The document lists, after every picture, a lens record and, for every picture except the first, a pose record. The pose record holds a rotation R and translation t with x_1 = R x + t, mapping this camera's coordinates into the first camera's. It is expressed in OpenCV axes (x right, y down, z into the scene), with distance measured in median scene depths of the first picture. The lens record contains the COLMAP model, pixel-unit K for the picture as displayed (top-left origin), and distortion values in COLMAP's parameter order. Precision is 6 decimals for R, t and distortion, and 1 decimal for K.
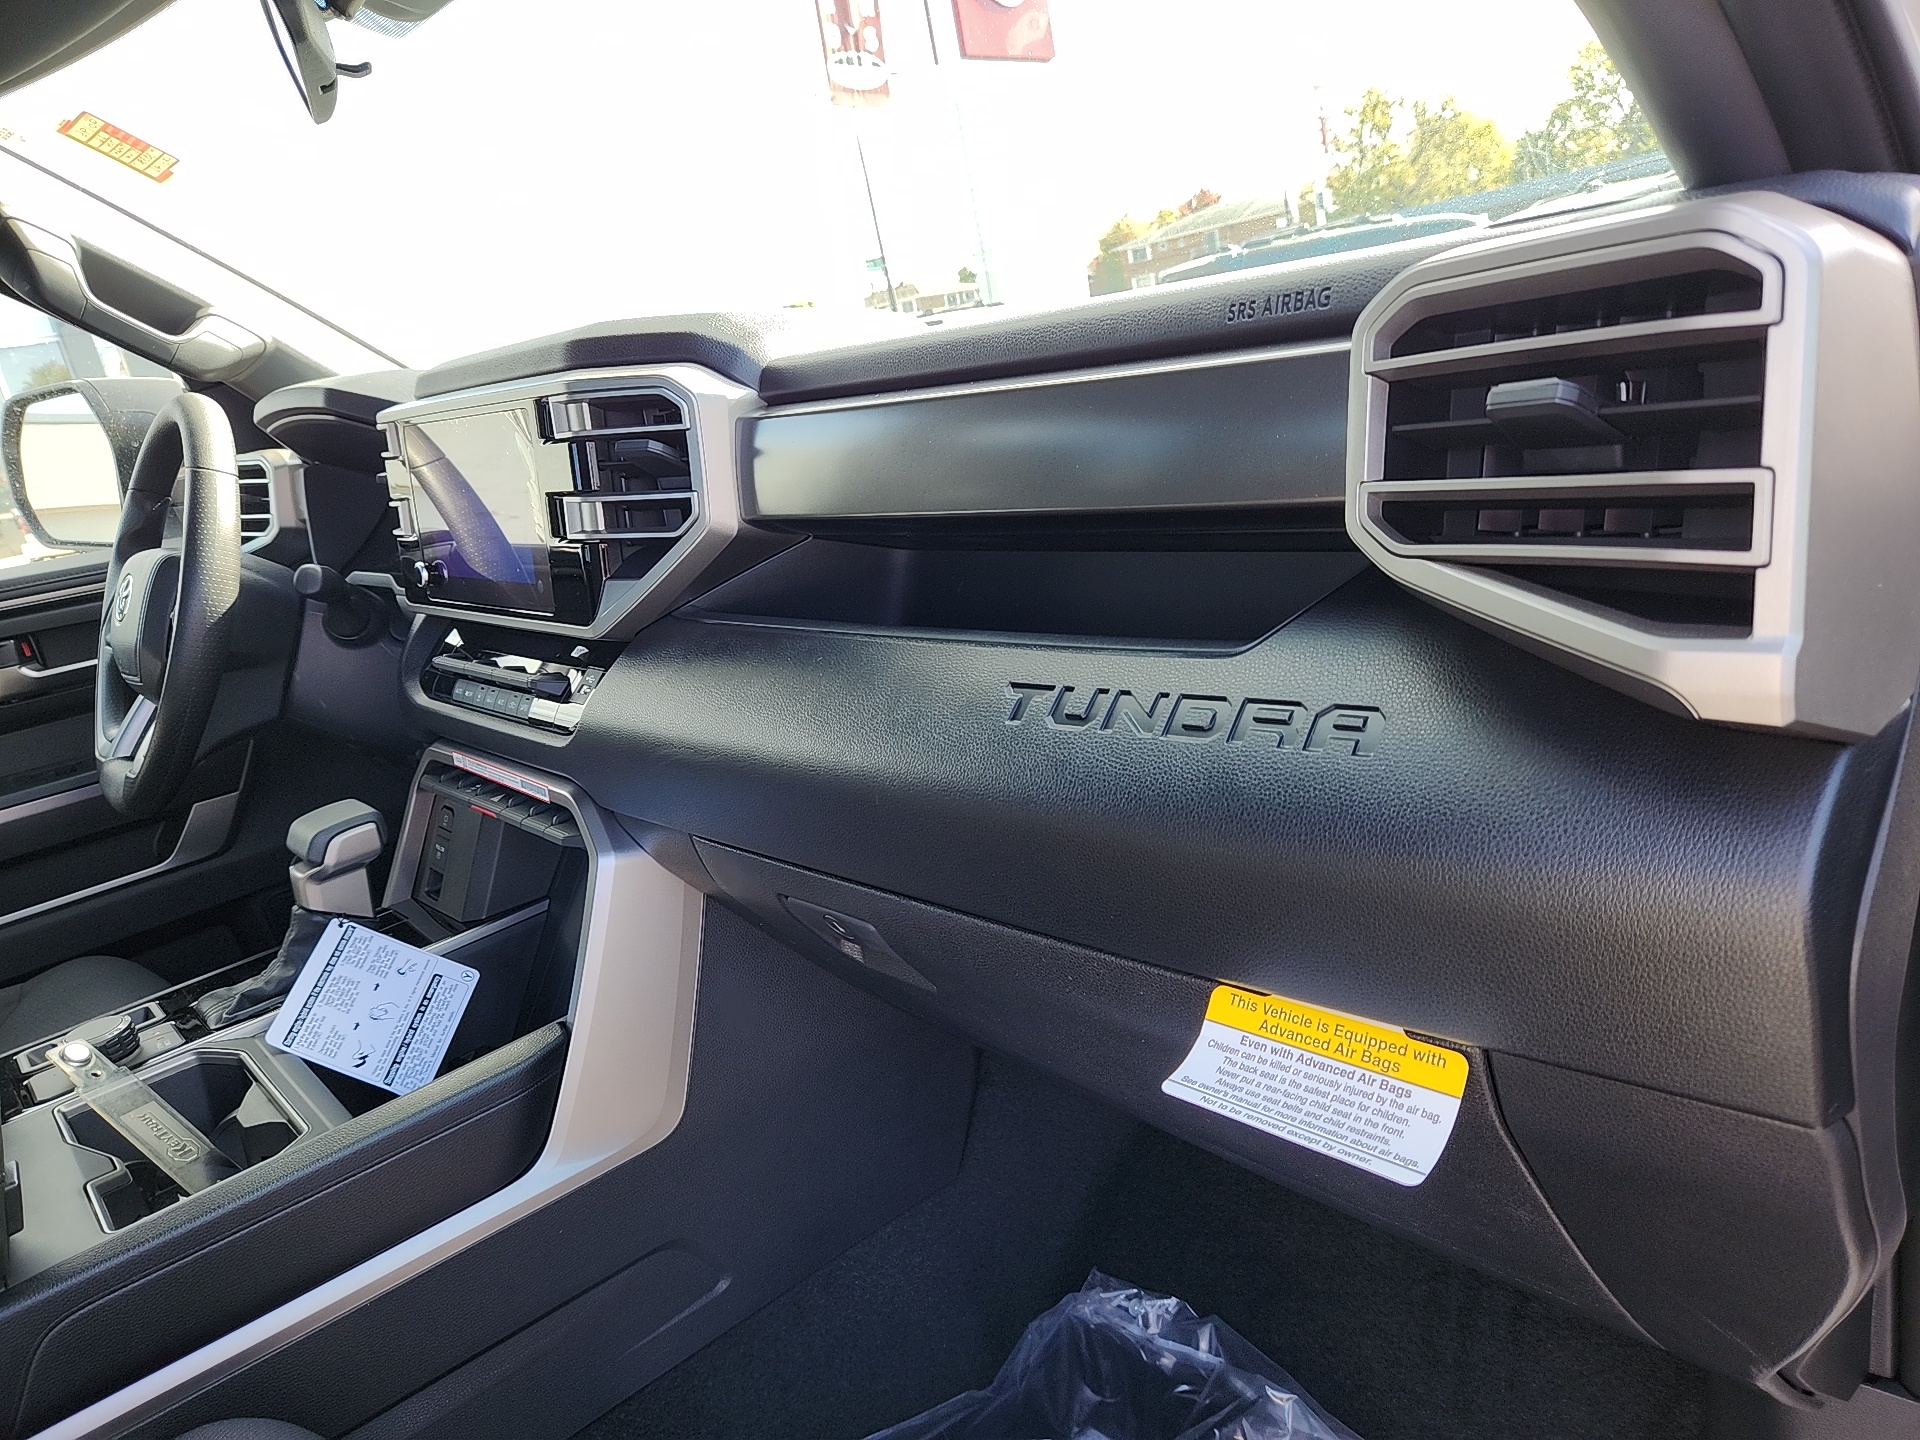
lens RADIAL K [[1290.3, 0, 927.1], [0, 1290.3, 716.6], [0, 0, 1]] dist [0.078061, -0.061582]
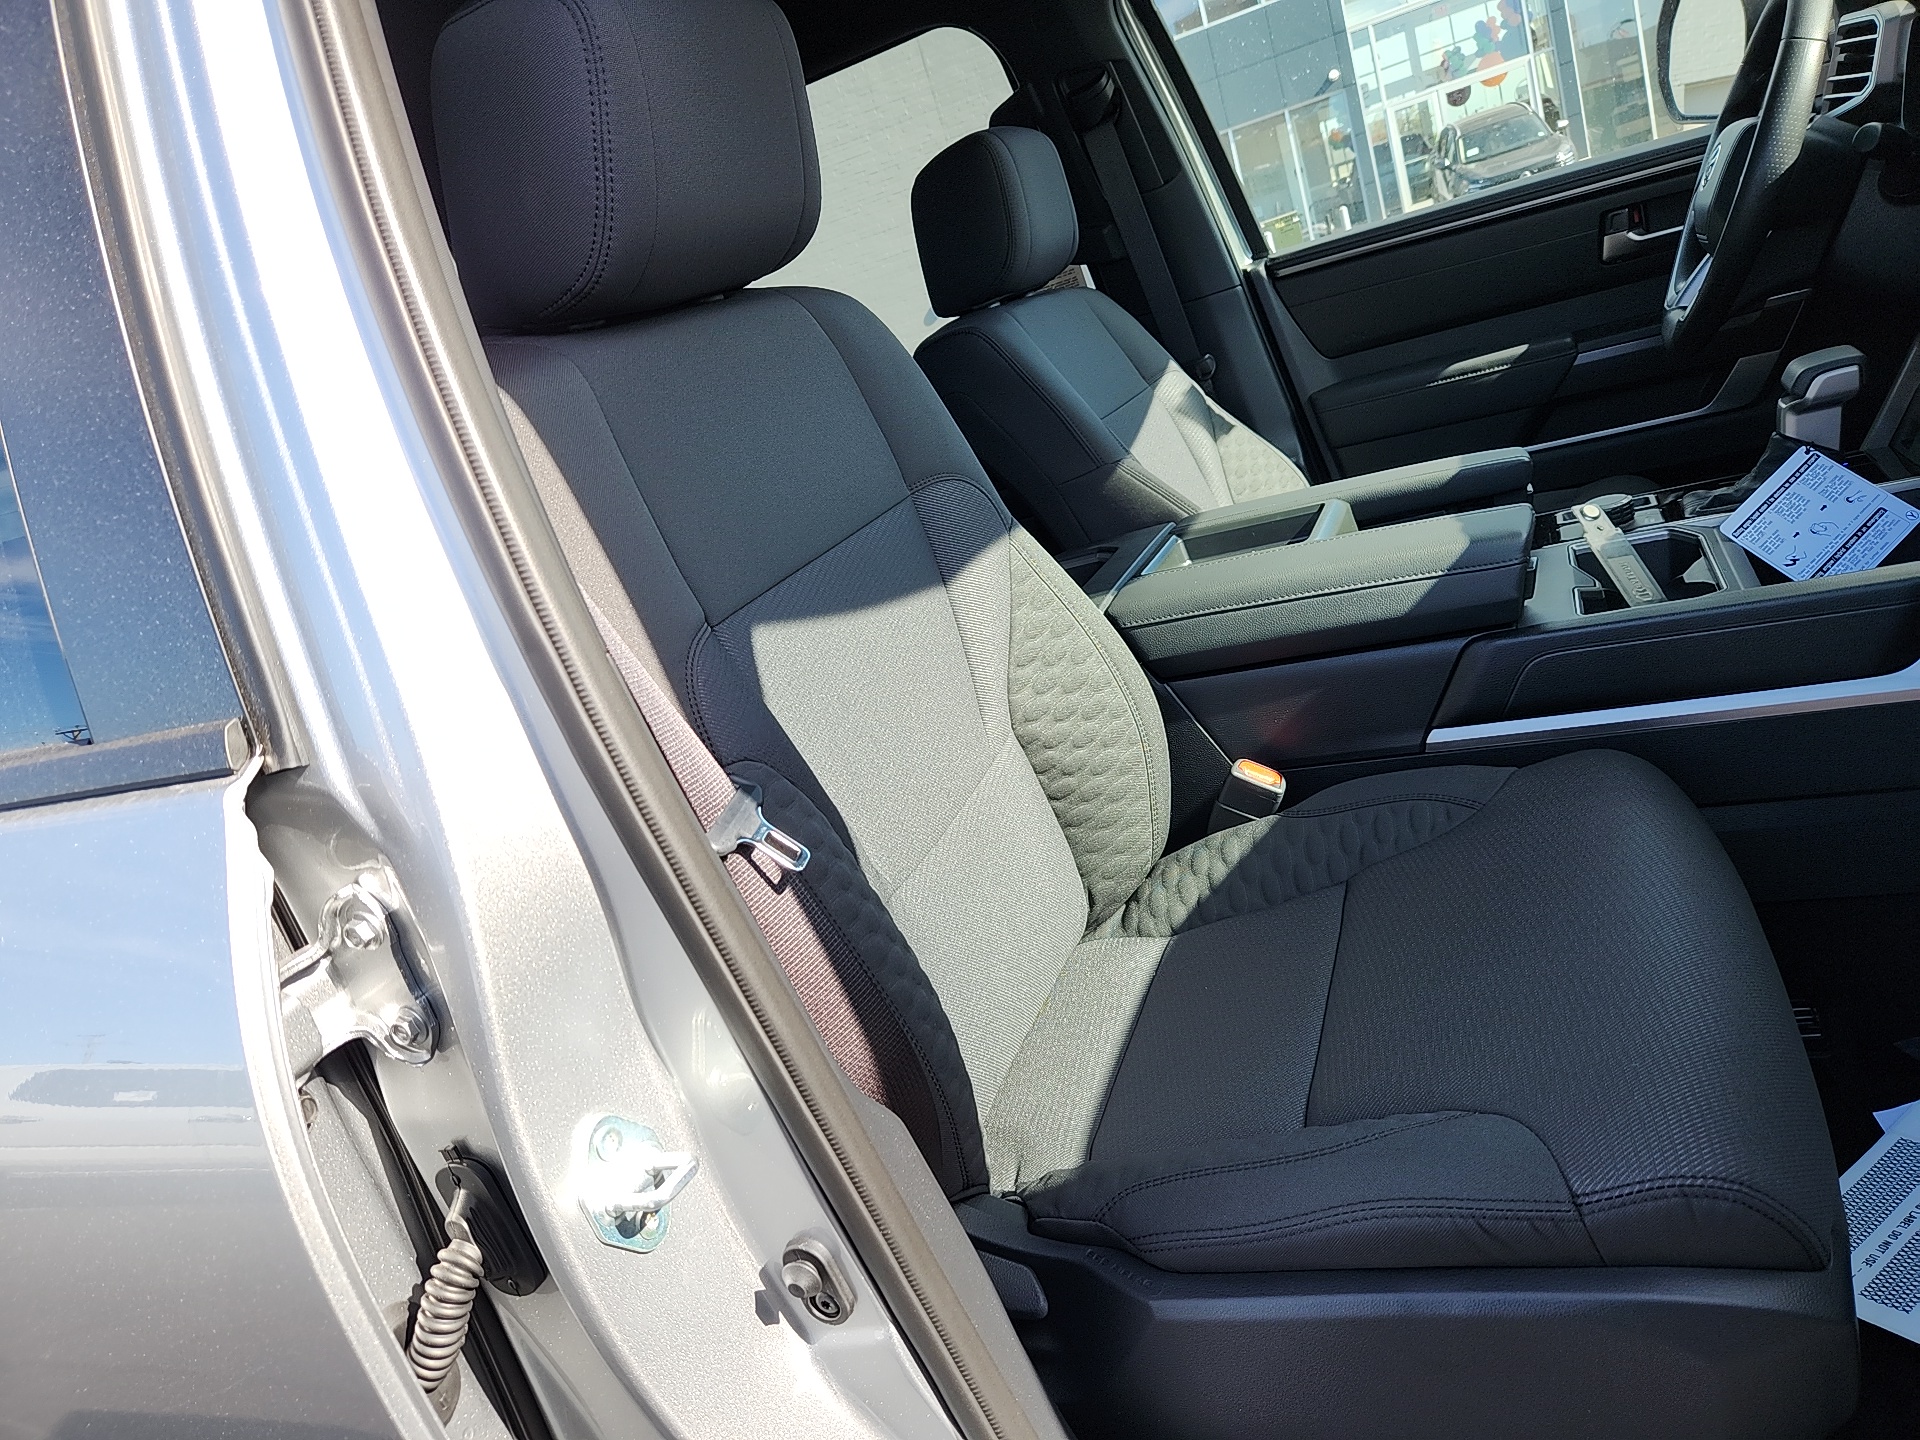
lens RADIAL K [[1301.7, 0, 956.9], [0, 1301.7, 749.5], [0, 0, 1]] dist [0.069730, -0.060746]
pose [[0.480233, 0.306243, -0.821944, 0.256642], [-0.031737, 0.942524, 0.332627, 0.036885], [0.876567, -0.133653, 0.462350, -0.274742]]
